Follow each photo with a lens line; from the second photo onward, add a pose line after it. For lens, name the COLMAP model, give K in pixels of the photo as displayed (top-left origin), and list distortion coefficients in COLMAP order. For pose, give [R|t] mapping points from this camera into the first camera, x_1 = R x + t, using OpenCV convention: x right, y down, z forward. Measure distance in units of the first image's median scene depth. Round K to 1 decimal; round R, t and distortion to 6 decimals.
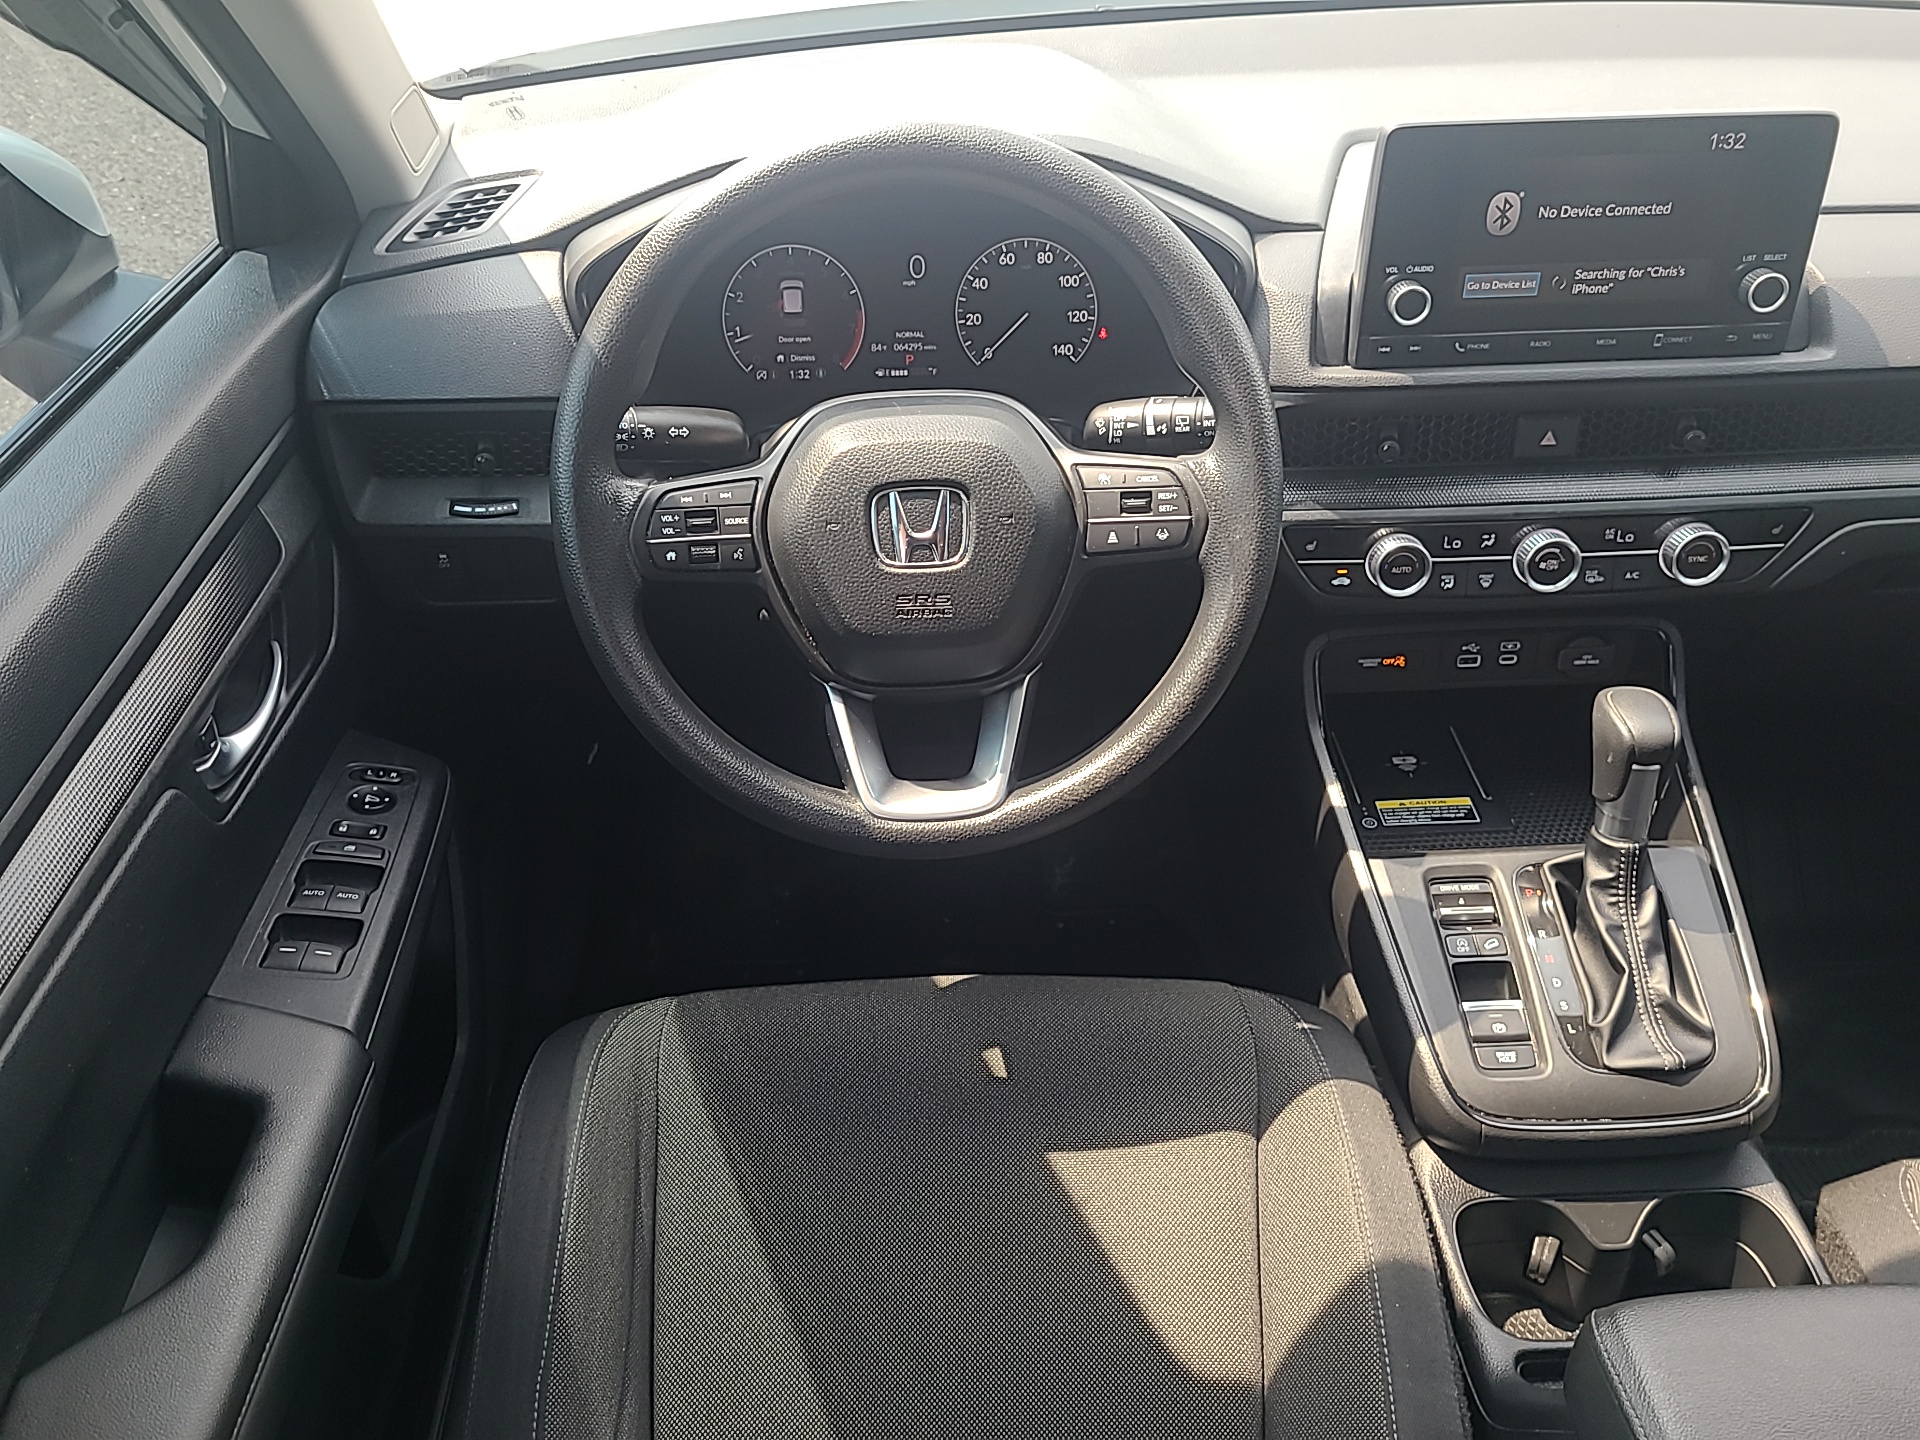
lens RADIAL K [[1641.8, 0, 950.5], [0, 1641.8, 715.1], [0, 0, 1]] dist [0.049793, 0.001166]
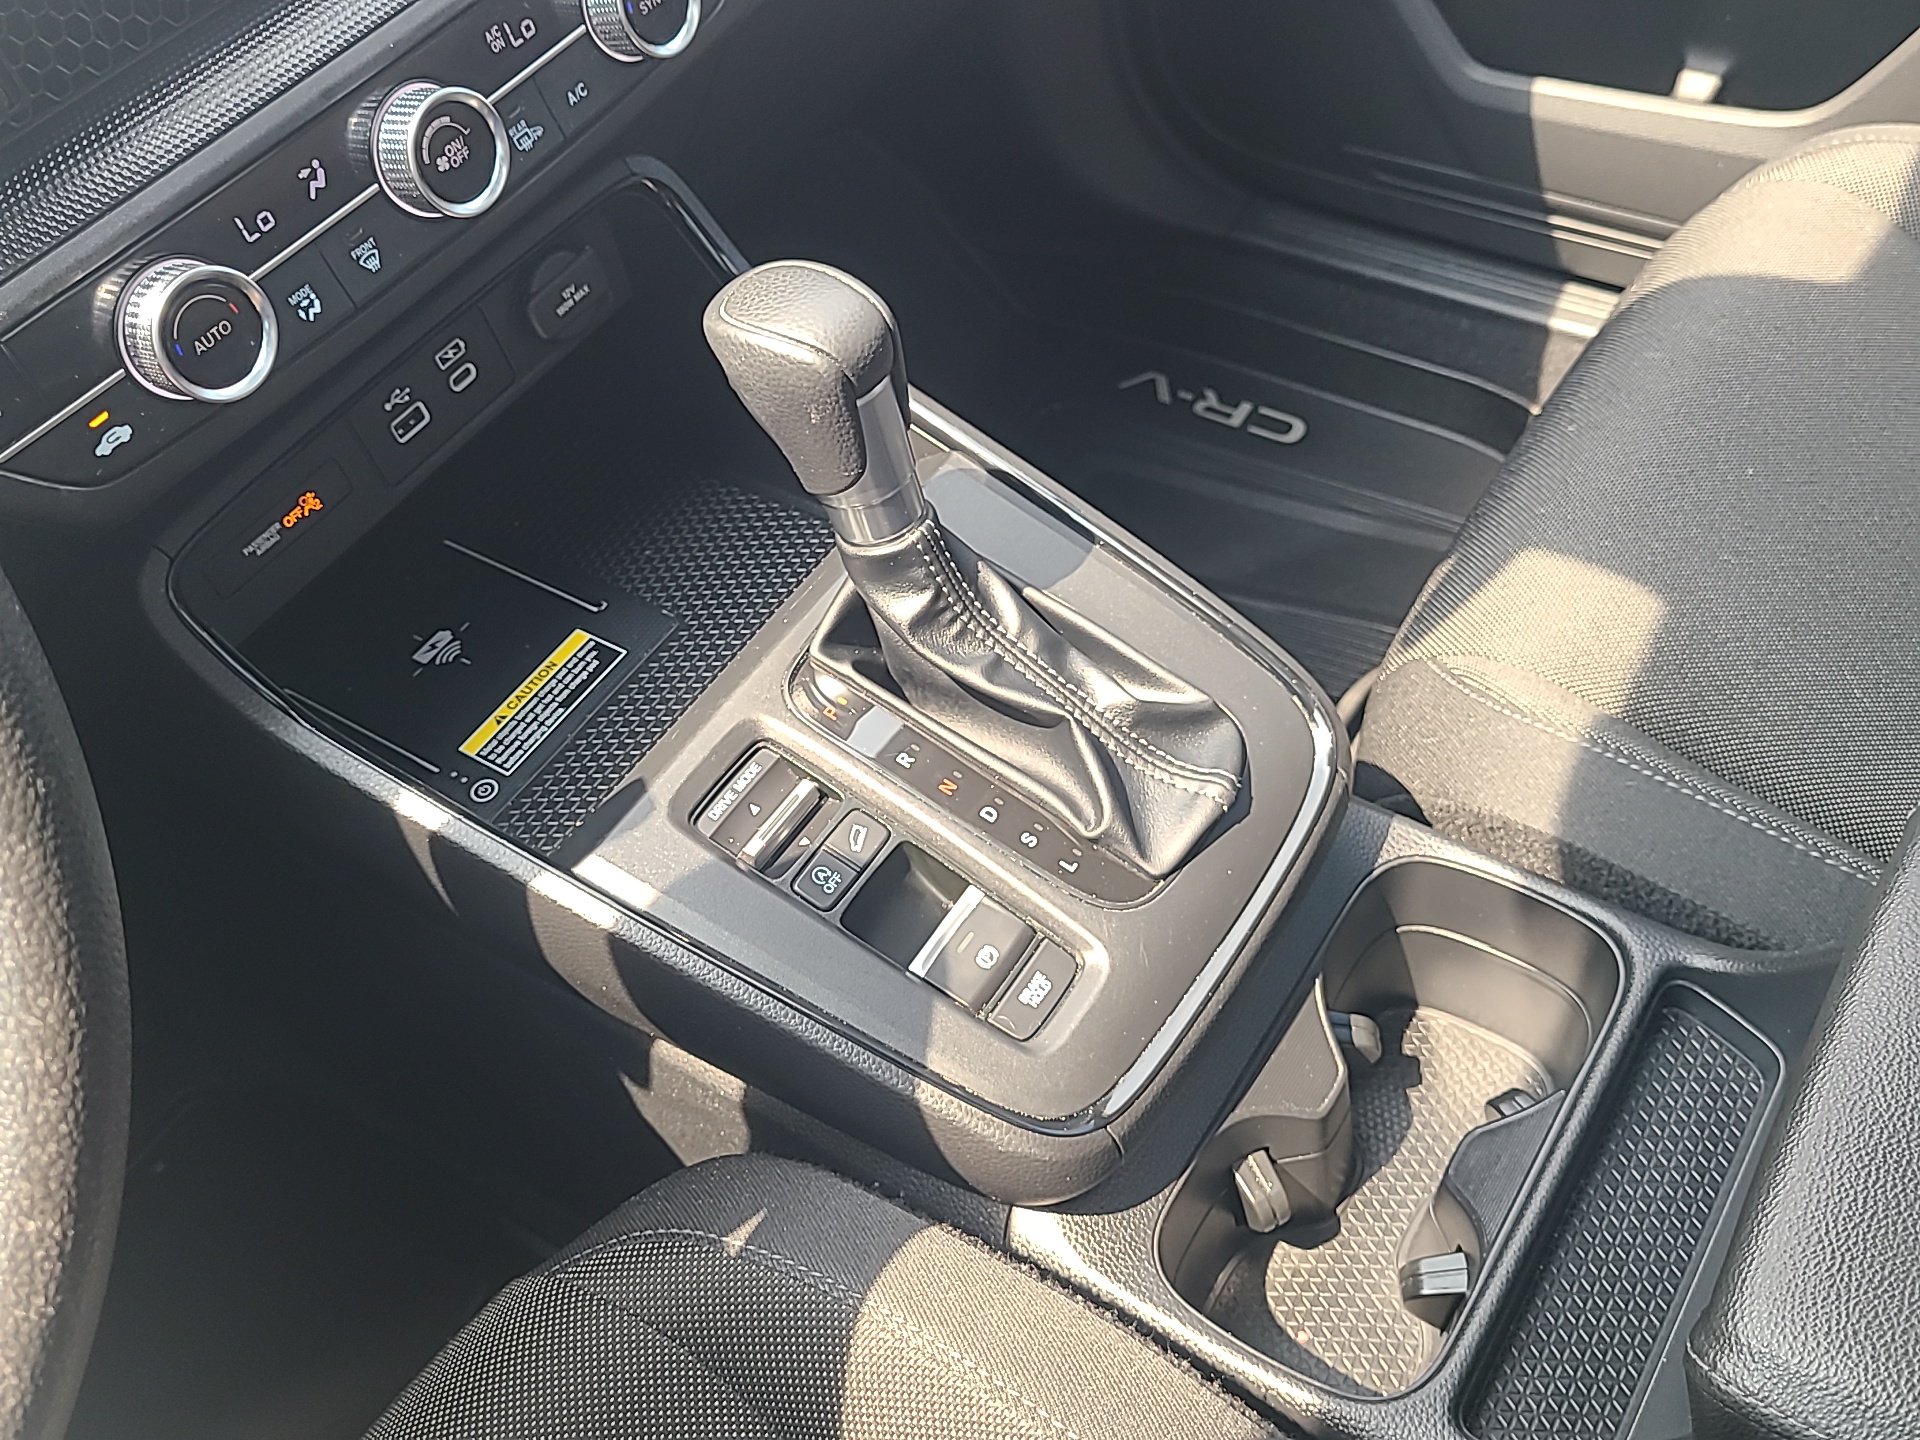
lens RADIAL K [[1816.2, 0, 960.0], [0, 1816.2, 720.0], [0, 0, 1]] dist [0.004773, 0.007957]
pose [[0.589747, -0.652532, 0.475815, 0.101627], [0.569151, 0.753822, 0.328359, -0.059150], [-0.572945, 0.077162, 0.815953, 0.524645]]
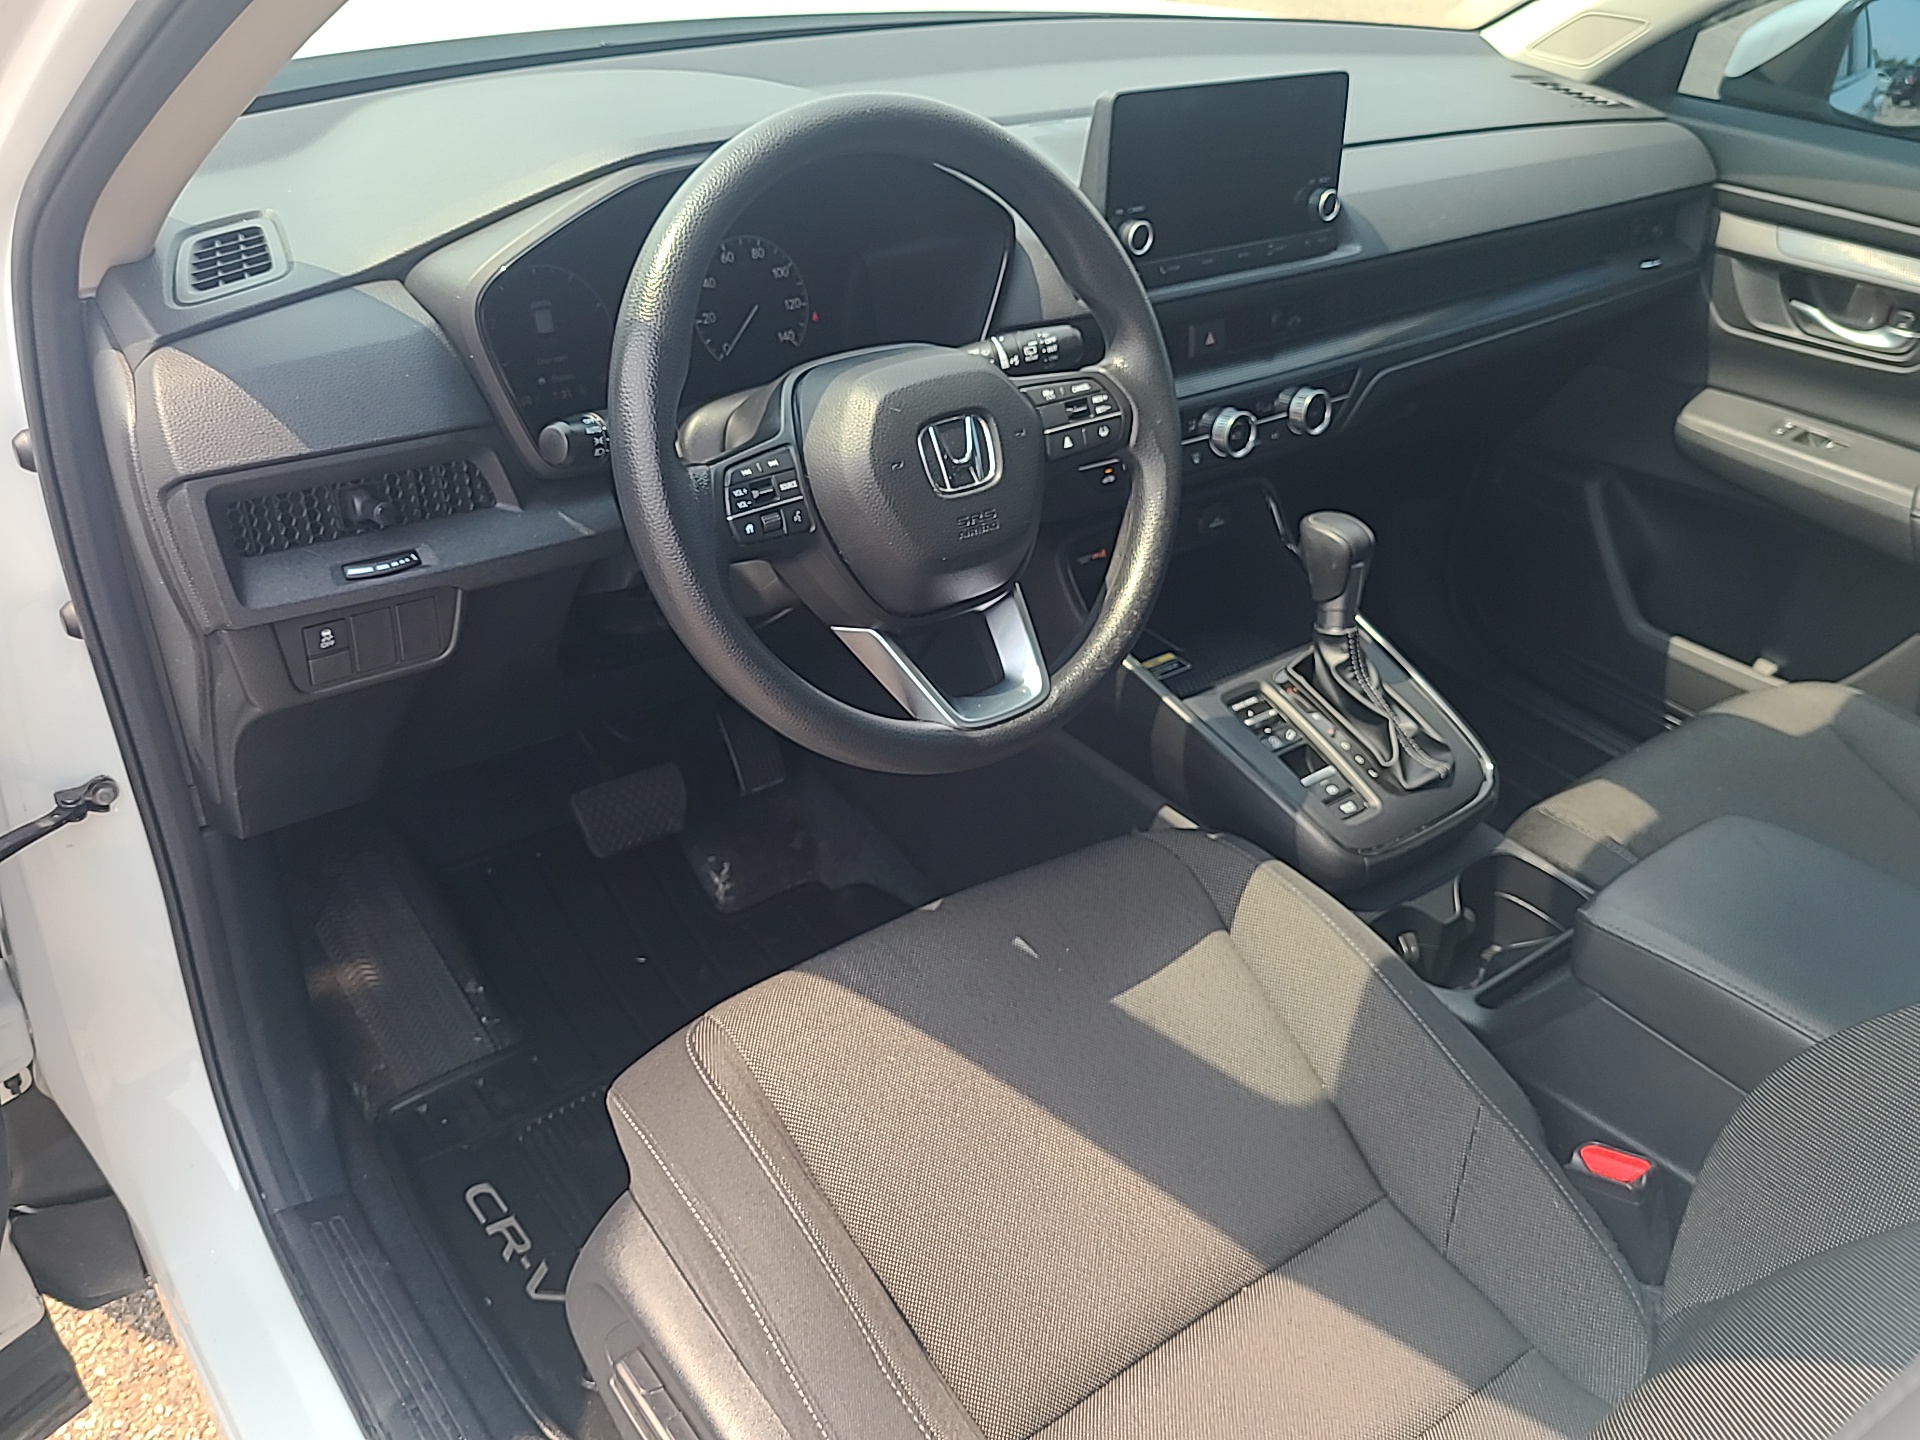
lens RADIAL K [[1641.8, 0, 950.5], [0, 1641.8, 715.1], [0, 0, 1]] dist [0.049793, 0.001166]
pose [[0.804998, -0.252981, 0.536637, -0.554861], [0.283293, 0.958654, 0.026967, 0.018229], [-0.521271, 0.130318, 0.843382, 0.083259]]
